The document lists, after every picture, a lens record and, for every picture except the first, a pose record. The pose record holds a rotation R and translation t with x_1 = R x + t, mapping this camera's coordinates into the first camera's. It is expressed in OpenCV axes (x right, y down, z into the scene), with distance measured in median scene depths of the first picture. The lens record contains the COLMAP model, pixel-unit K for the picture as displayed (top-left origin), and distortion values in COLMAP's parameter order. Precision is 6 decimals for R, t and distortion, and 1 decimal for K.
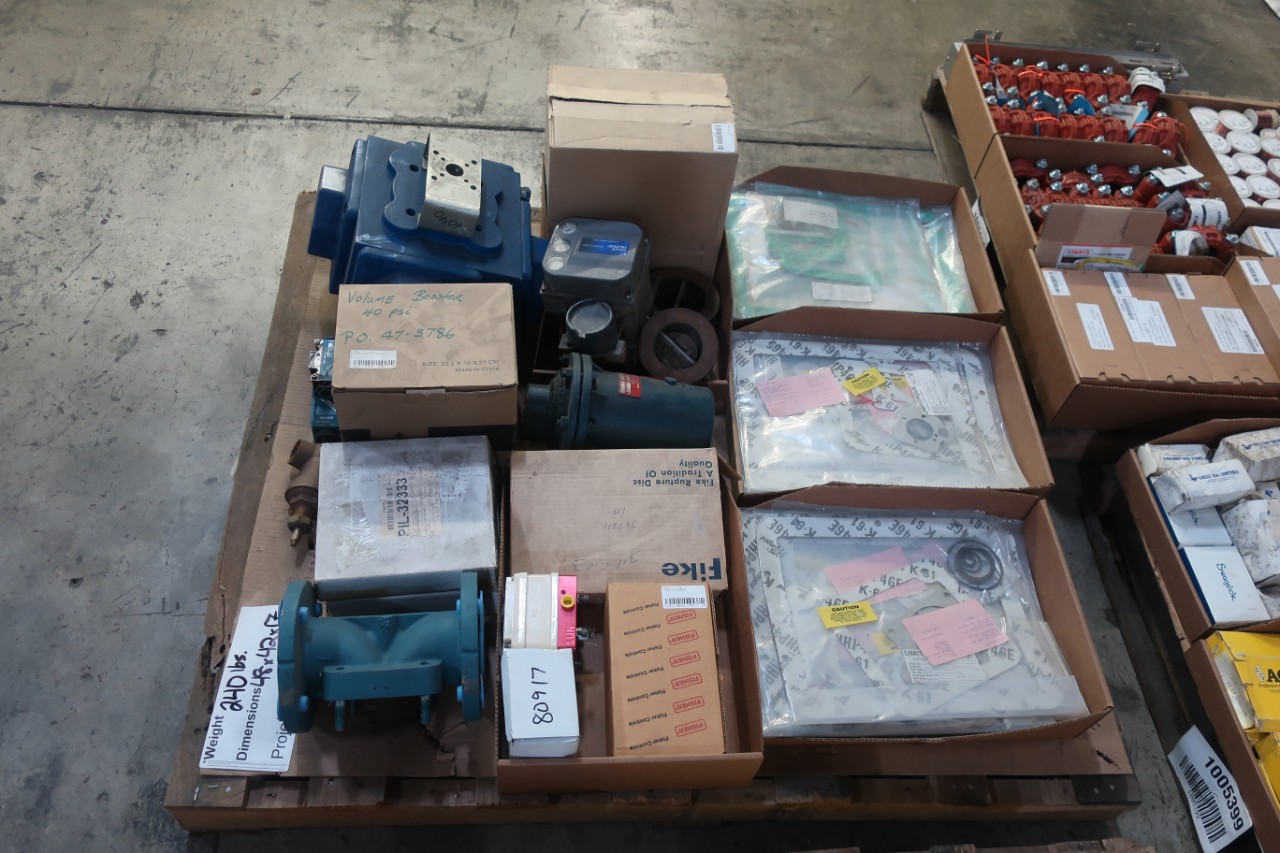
lens RADIAL K [[1015.0, 0, 640.0], [0, 1015.0, 426.5], [0, 0, 1]] dist [-0.007259, 0.004168]
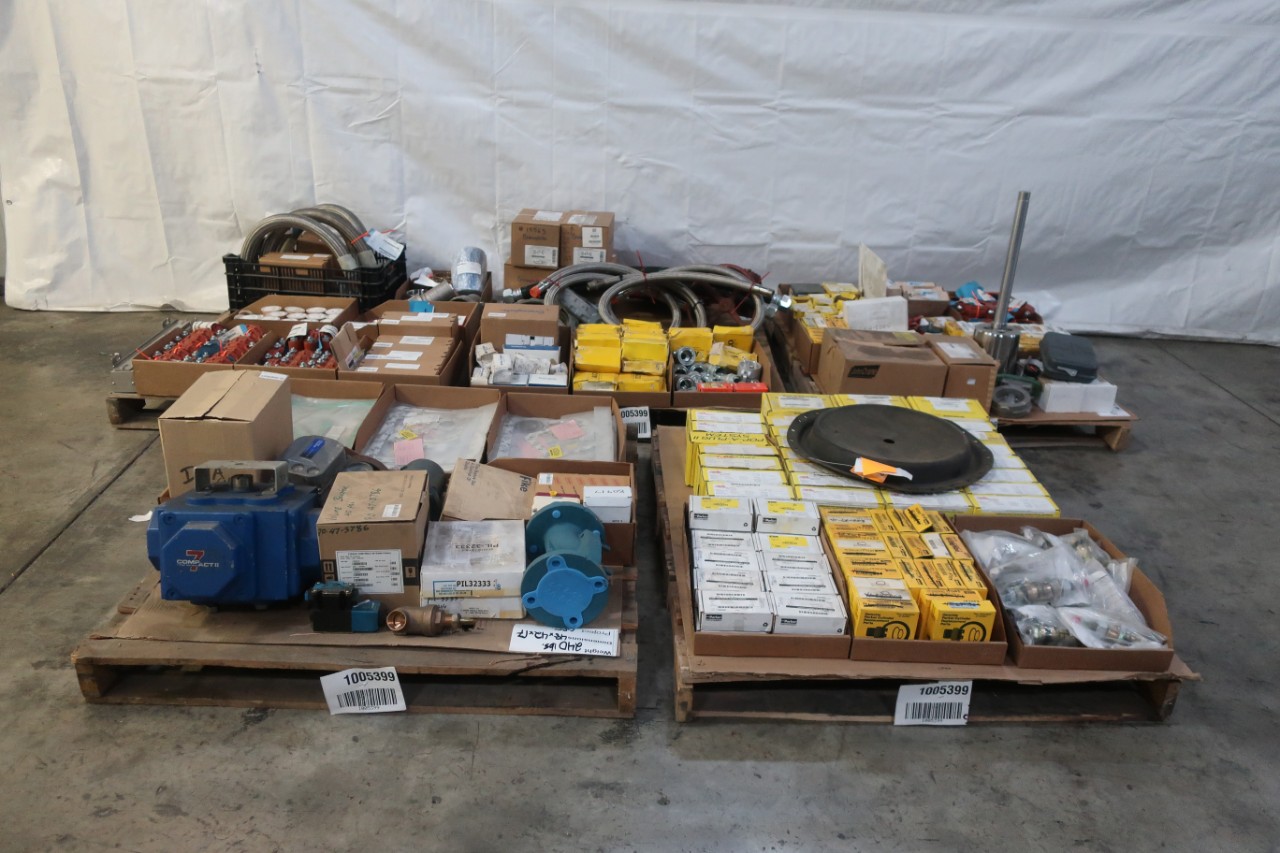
lens RADIAL K [[1015.0, 0, 640.0], [0, 1015.0, 426.5], [0, 0, 1]] dist [-0.007259, 0.004168]
pose [[0.042668, -0.492092, 0.869497, -1.208700], [0.773848, 0.566743, 0.282774, -0.224664], [-0.631932, 0.660793, 0.404986, 0.040994]]
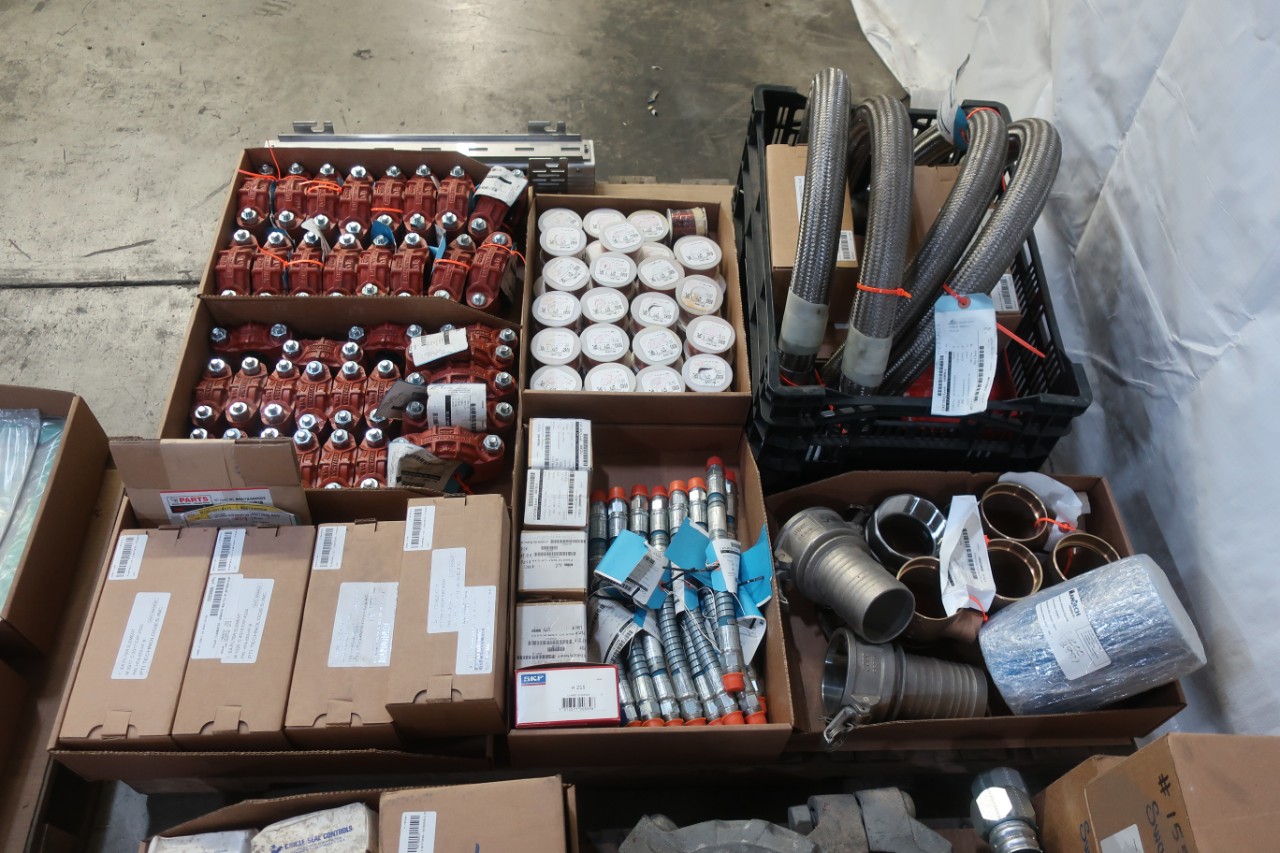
lens RADIAL K [[1015.0, 0, 640.0], [0, 1015.0, 426.5], [0, 0, 1]] dist [-0.007259, 0.004168]
pose [[0.998570, -0.046297, -0.026737, 0.784857], [0.047140, 0.998382, 0.031814, -0.236975], [0.025221, -0.033029, 0.999136, 0.335107]]
